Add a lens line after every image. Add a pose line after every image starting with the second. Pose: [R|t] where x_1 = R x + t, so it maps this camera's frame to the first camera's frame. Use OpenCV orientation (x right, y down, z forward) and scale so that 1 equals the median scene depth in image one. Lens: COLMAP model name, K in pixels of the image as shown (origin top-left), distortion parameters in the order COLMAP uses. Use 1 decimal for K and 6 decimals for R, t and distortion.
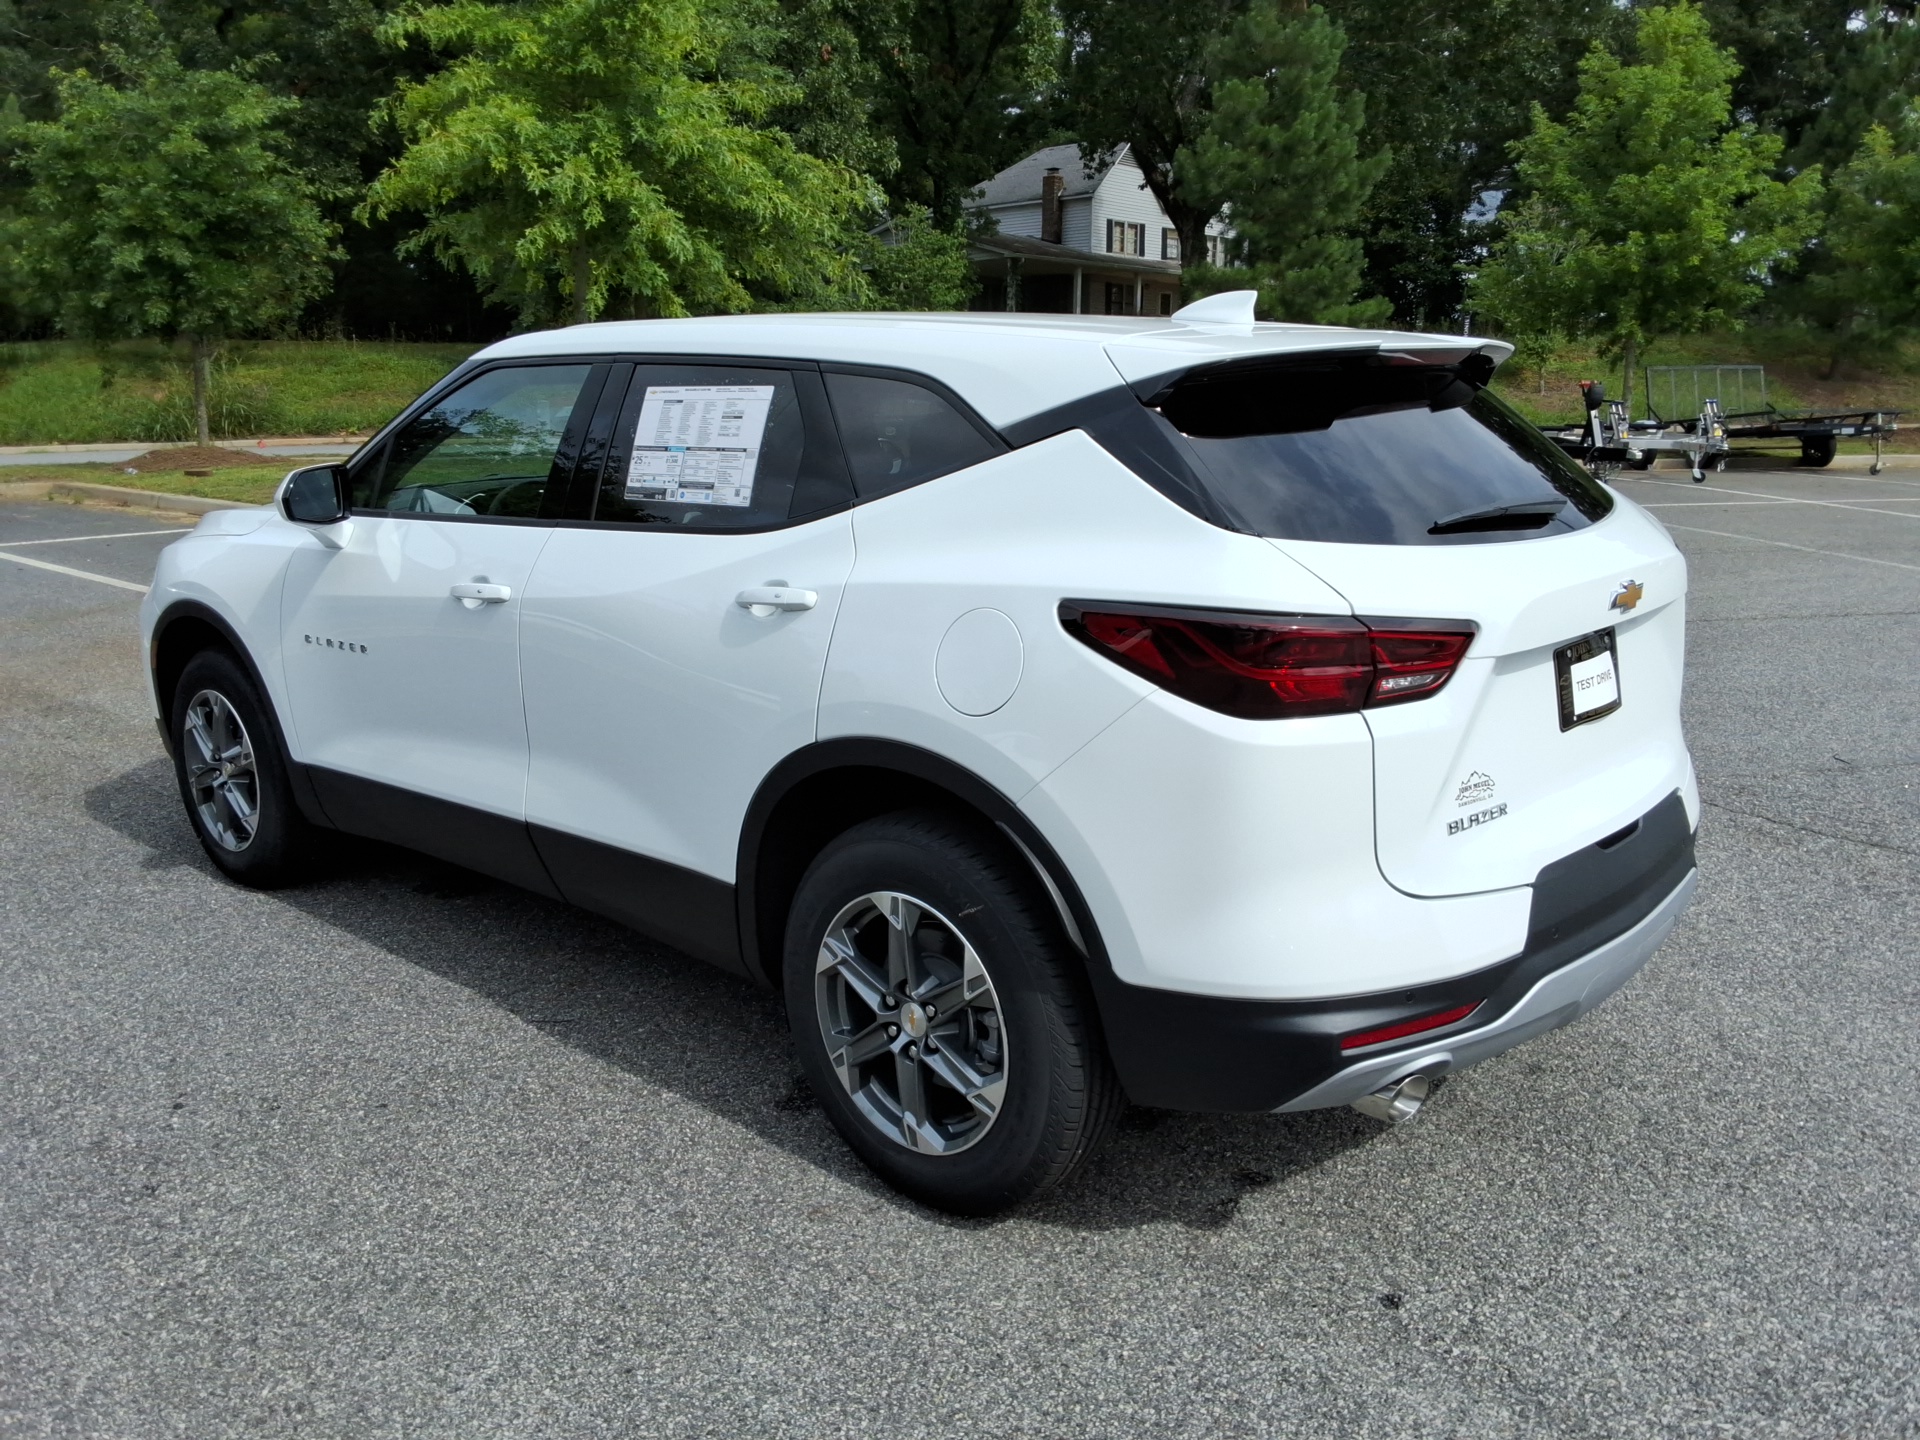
lens RADIAL K [[1545.6, 0, 973.5], [0, 1545.6, 683.0], [0, 0, 1]] dist [0.117765, -0.182912]
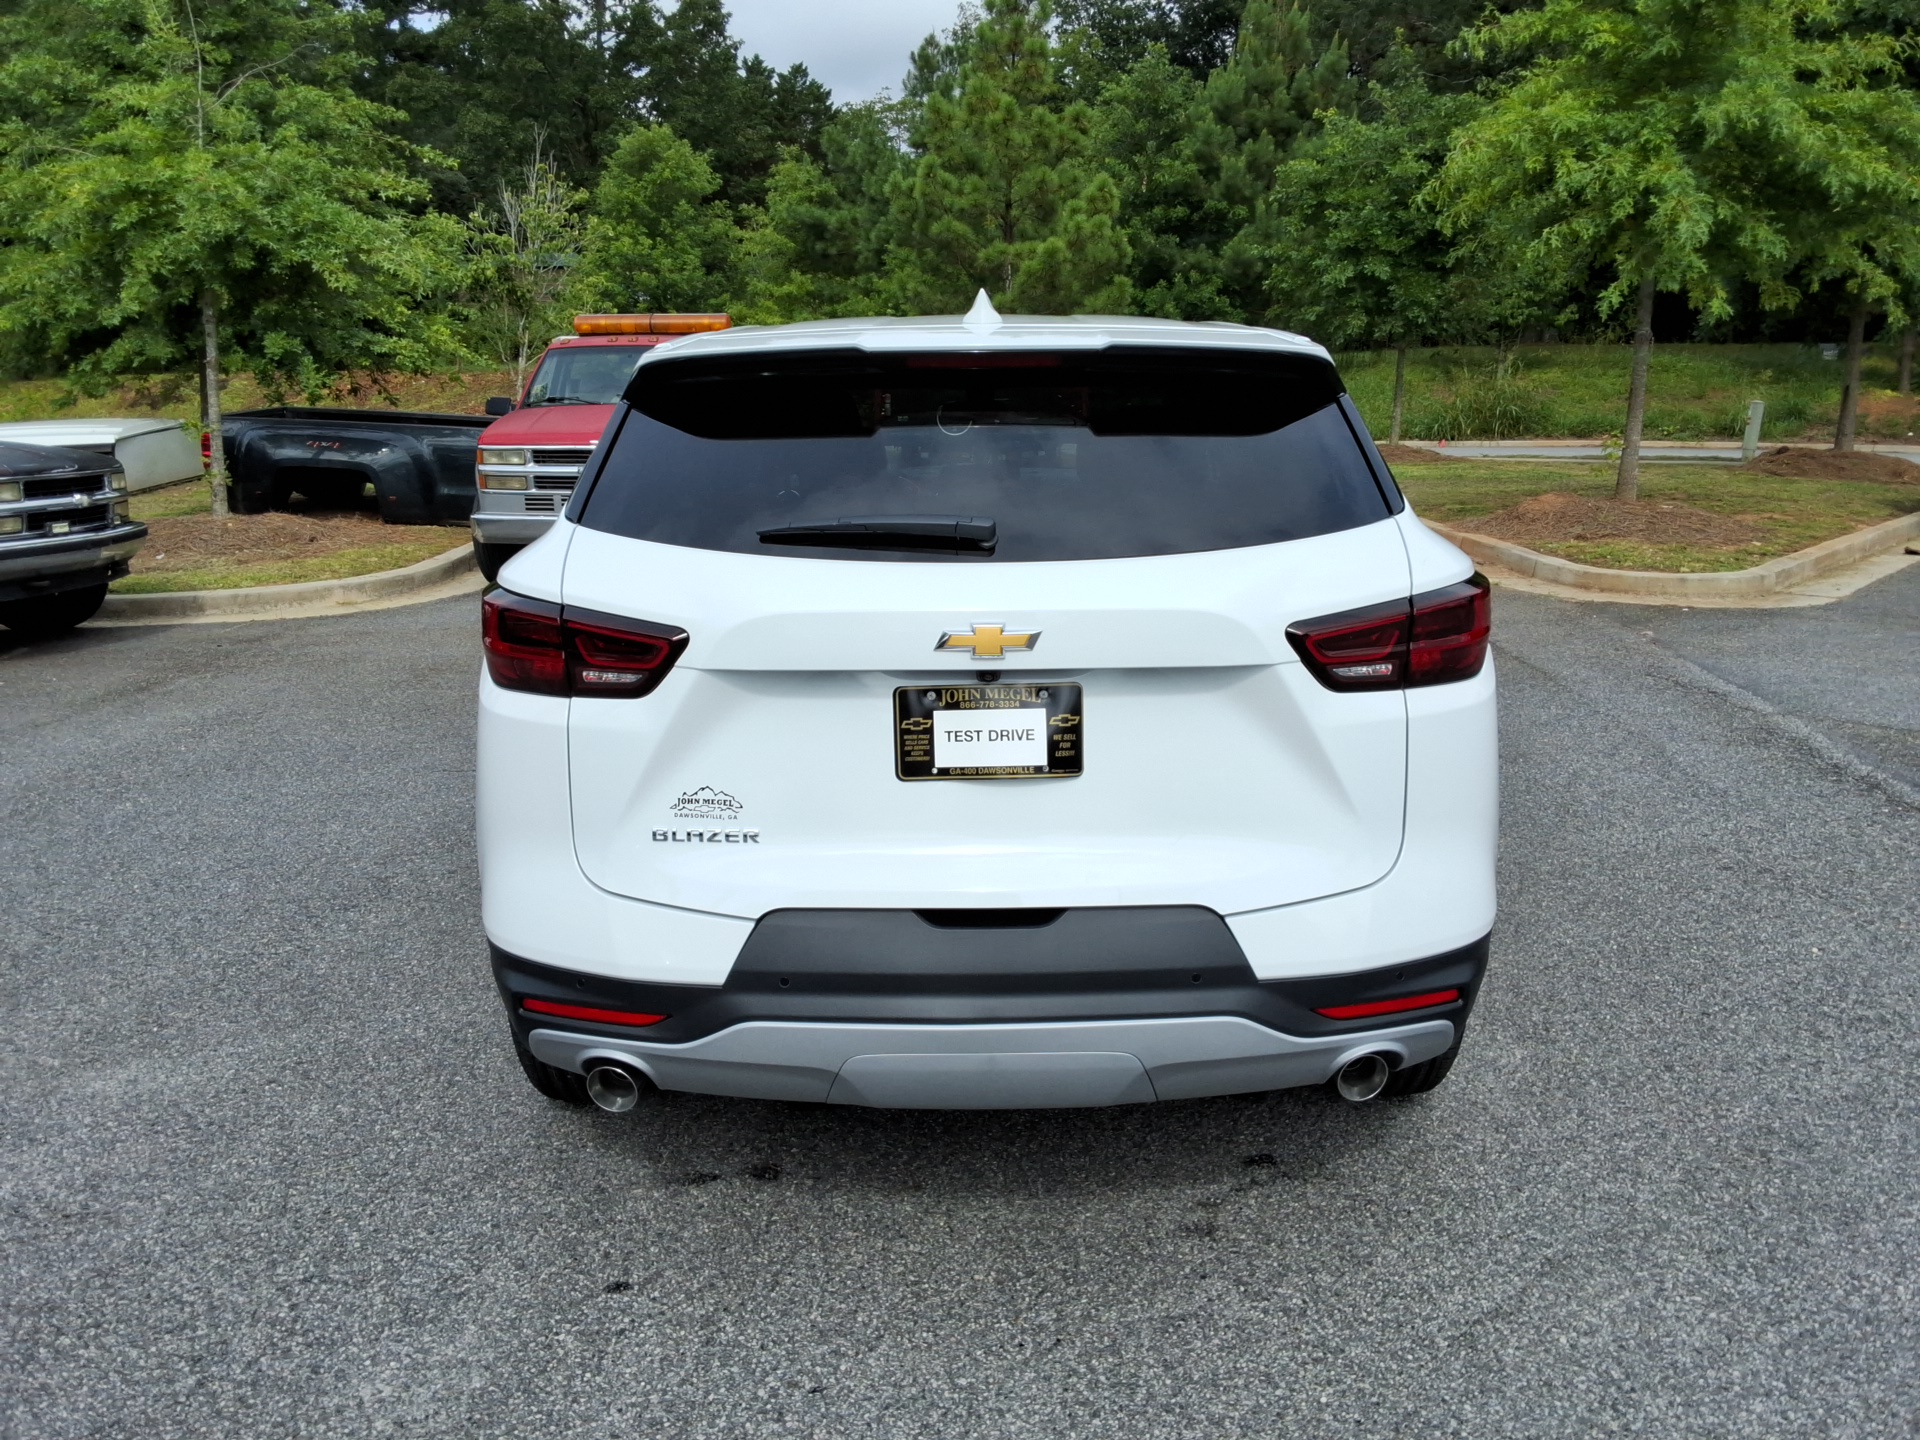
lens RADIAL K [[1545.6, 0, 973.5], [0, 1545.6, 683.0], [0, 0, 1]] dist [0.117765, -0.182912]
pose [[0.665758, 0.148232, -0.731296, 0.224255], [-0.149795, 0.986668, 0.063625, -0.018475], [0.730977, 0.067185, 0.679086, 0.091853]]
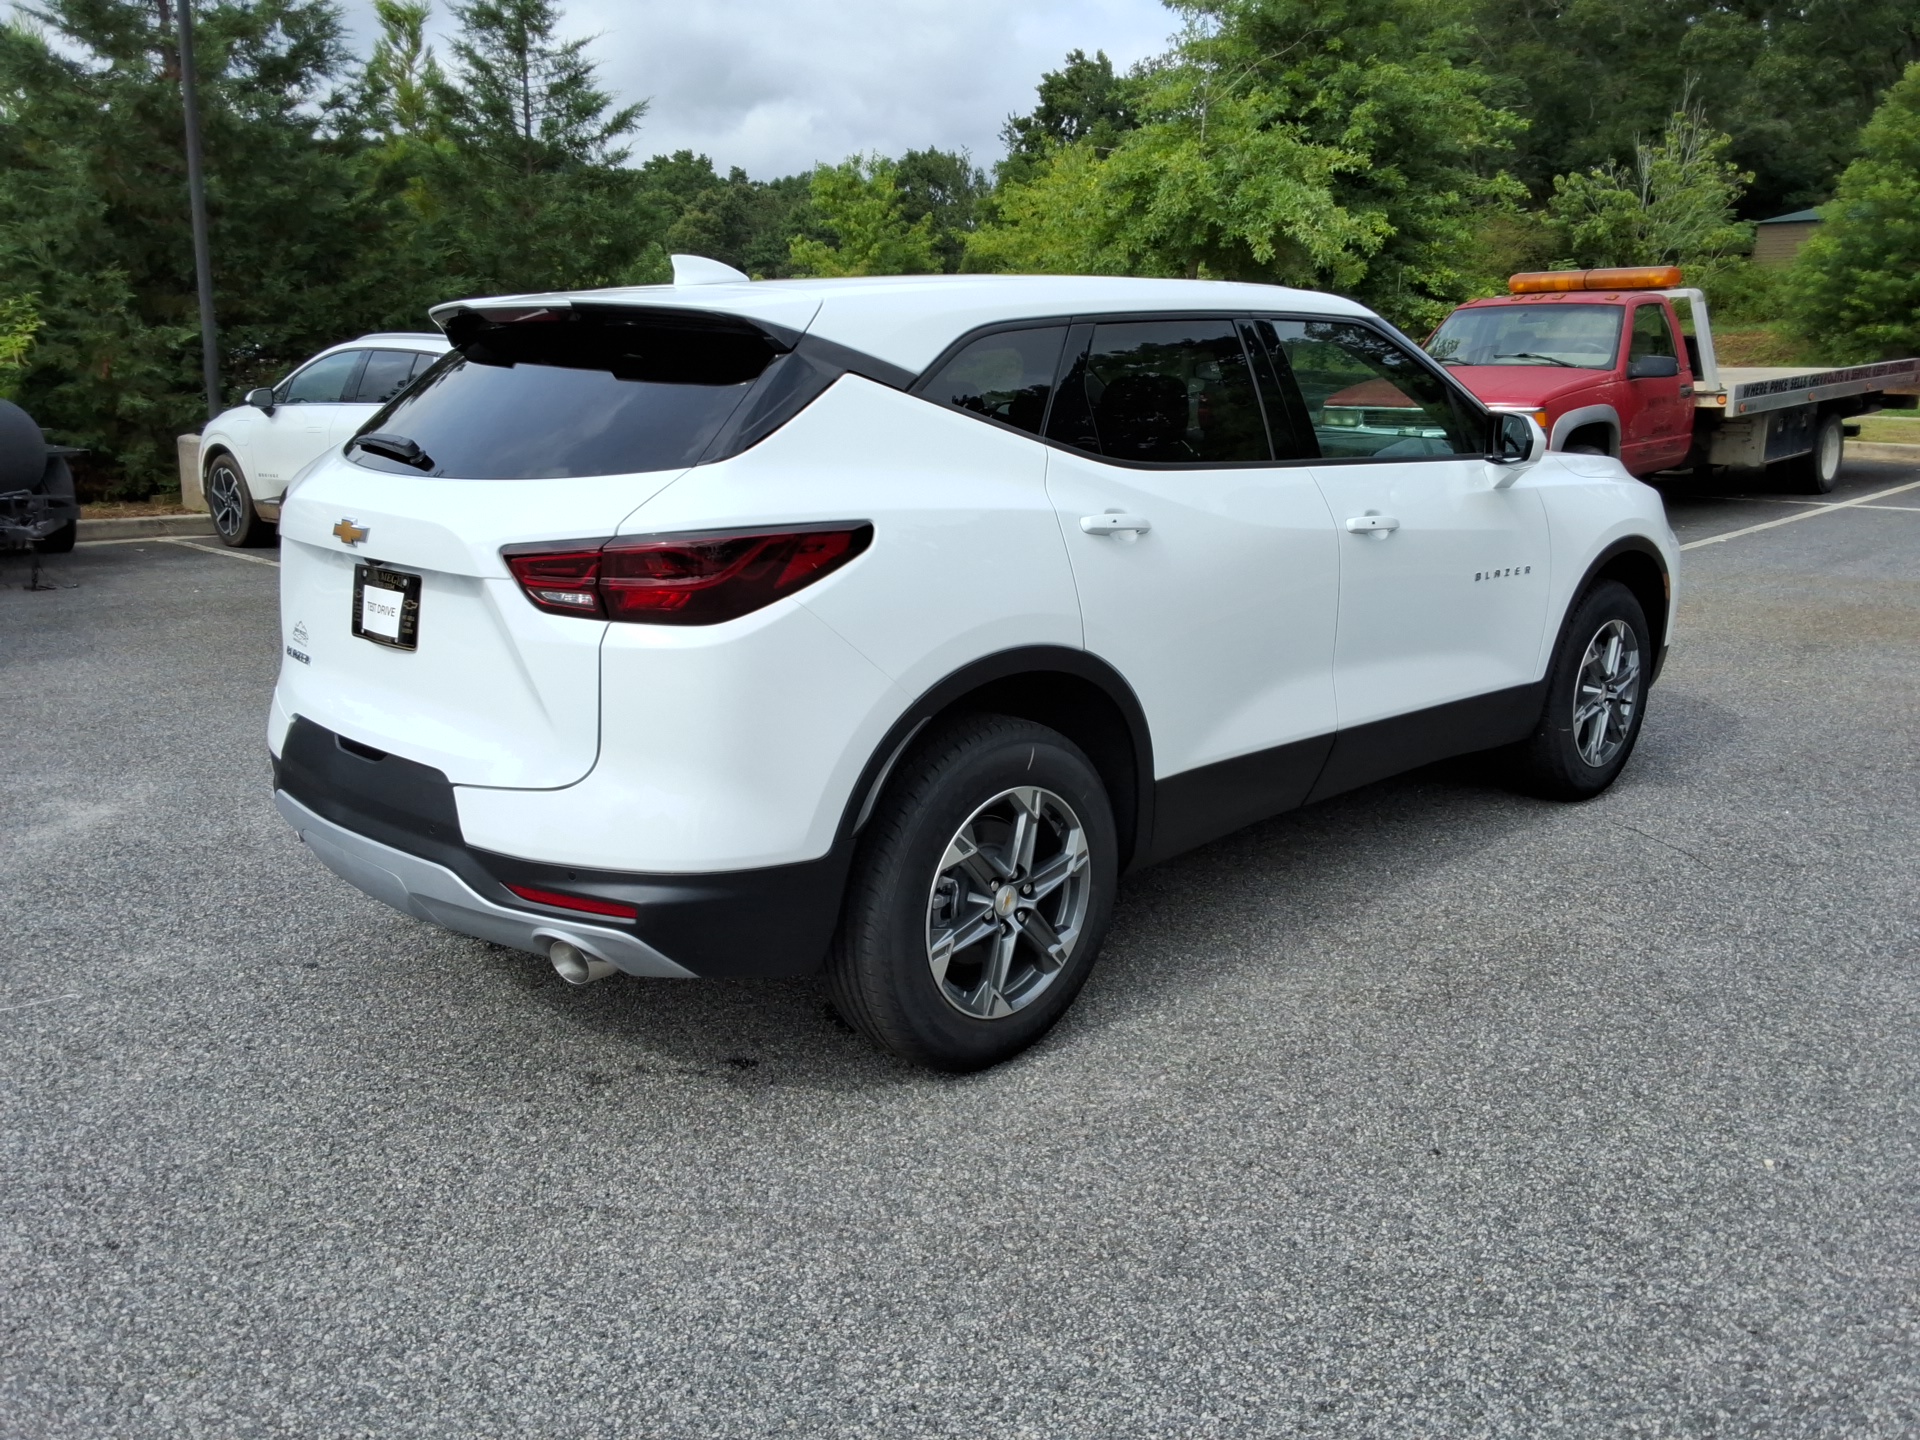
lens RADIAL K [[1529.9, 0, 964.5], [0, 1529.9, 684.2], [0, 0, 1]] dist [0.102543, -0.147872]
pose [[-0.058768, 0.224736, -0.972646, 0.320364], [-0.203104, 0.951259, 0.232066, -0.063686], [0.977392, 0.211186, -0.010259, 0.314961]]
